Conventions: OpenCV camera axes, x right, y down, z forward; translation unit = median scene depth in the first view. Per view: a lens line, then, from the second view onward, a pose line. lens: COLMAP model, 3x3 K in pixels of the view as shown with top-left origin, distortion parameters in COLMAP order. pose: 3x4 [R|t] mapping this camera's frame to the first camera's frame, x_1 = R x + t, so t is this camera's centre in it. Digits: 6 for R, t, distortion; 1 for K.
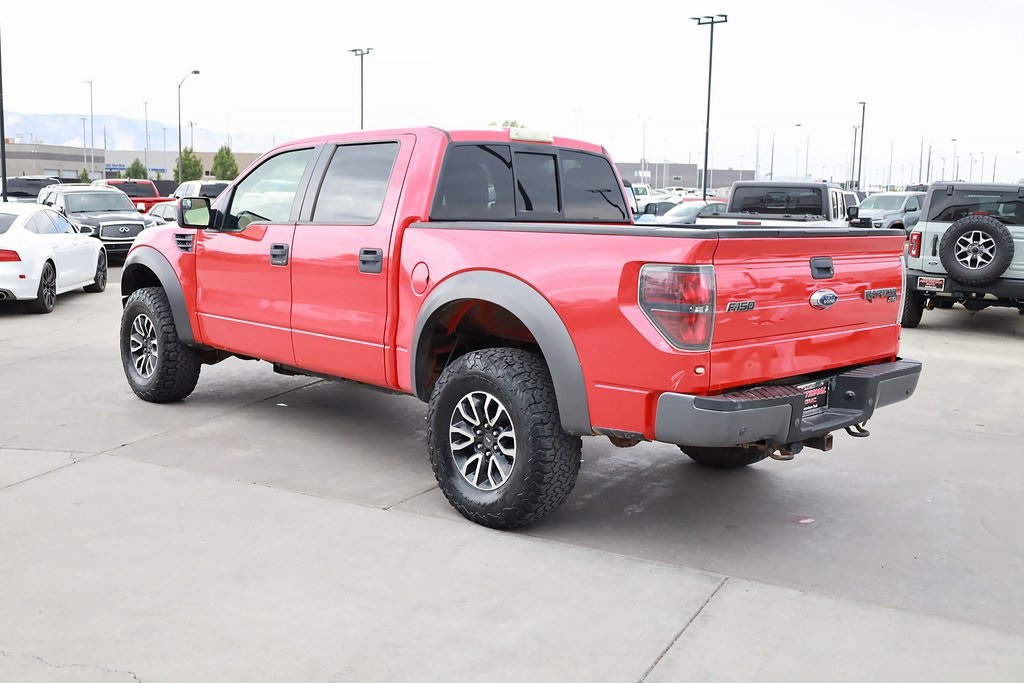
lens RADIAL K [[1009.6, 0, 512.0], [0, 1009.6, 341.5], [0, 0, 1]] dist [0.012299, 0.012324]
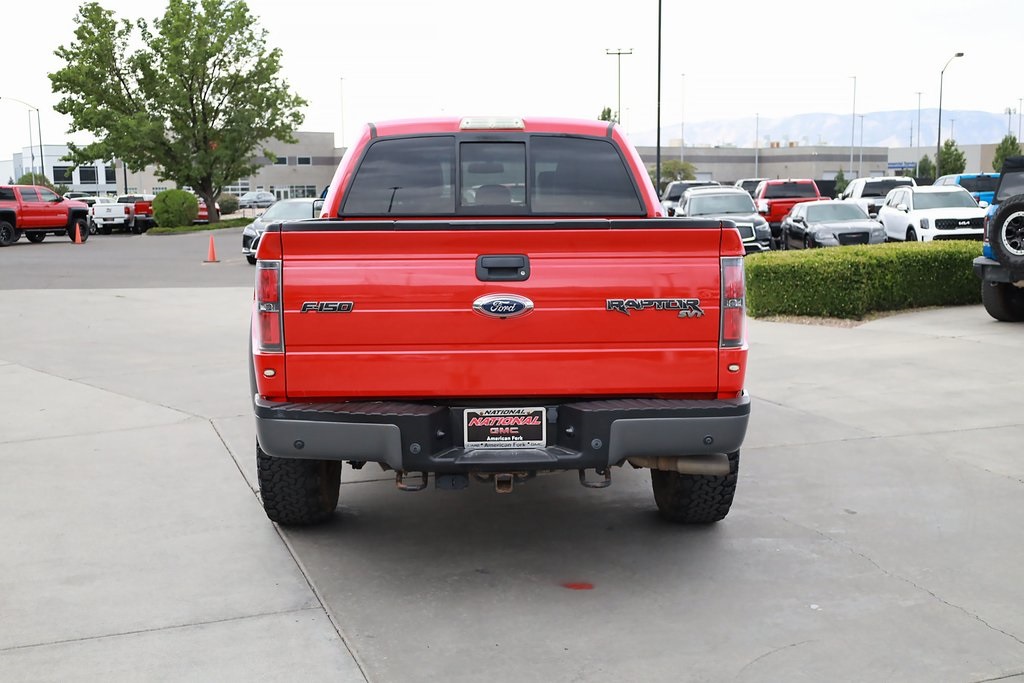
lens RADIAL K [[1105.9, 0, 512.0], [0, 1105.9, 341.5], [0, 0, 1]] dist [0.010684, 0.006519]
pose [[0.746545, 0.061077, -0.662525, 0.158995], [-0.069155, 0.997507, 0.014033, -0.004660], [0.661731, 0.035340, 0.748908, 0.059233]]
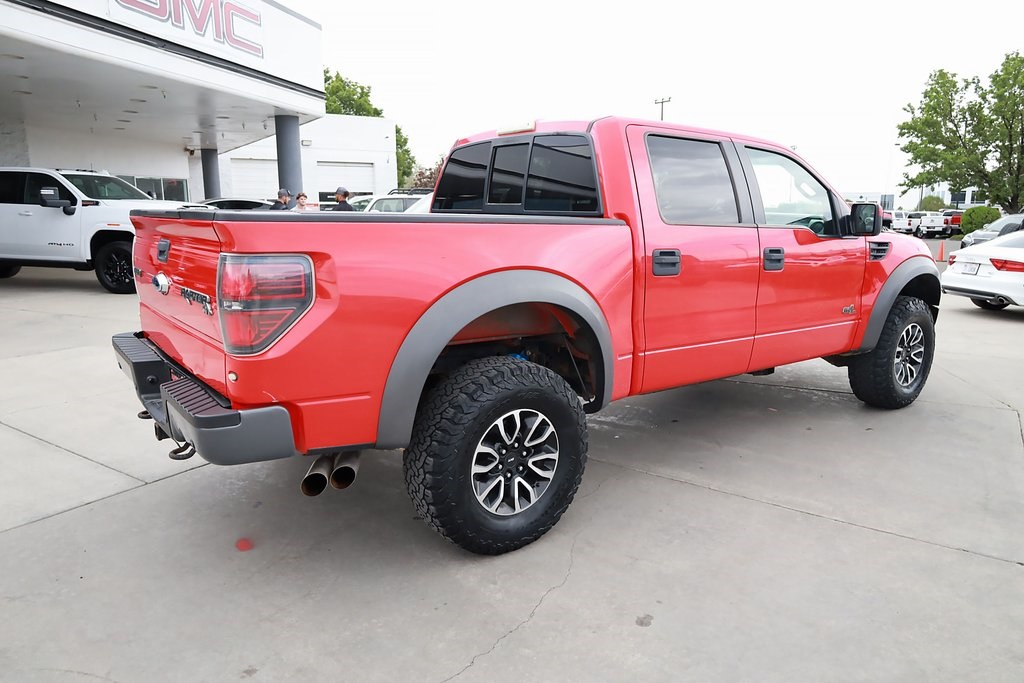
lens RADIAL K [[698.7, 0, 510.1], [0, 698.7, 343.6], [0, 0, 1]] dist [-0.008976, 0.000375]
pose [[-0.111589, 0.165625, -0.979855, 0.161821], [-0.146716, 0.972462, 0.181084, -0.026872], [0.982864, 0.163967, -0.084216, 0.242645]]
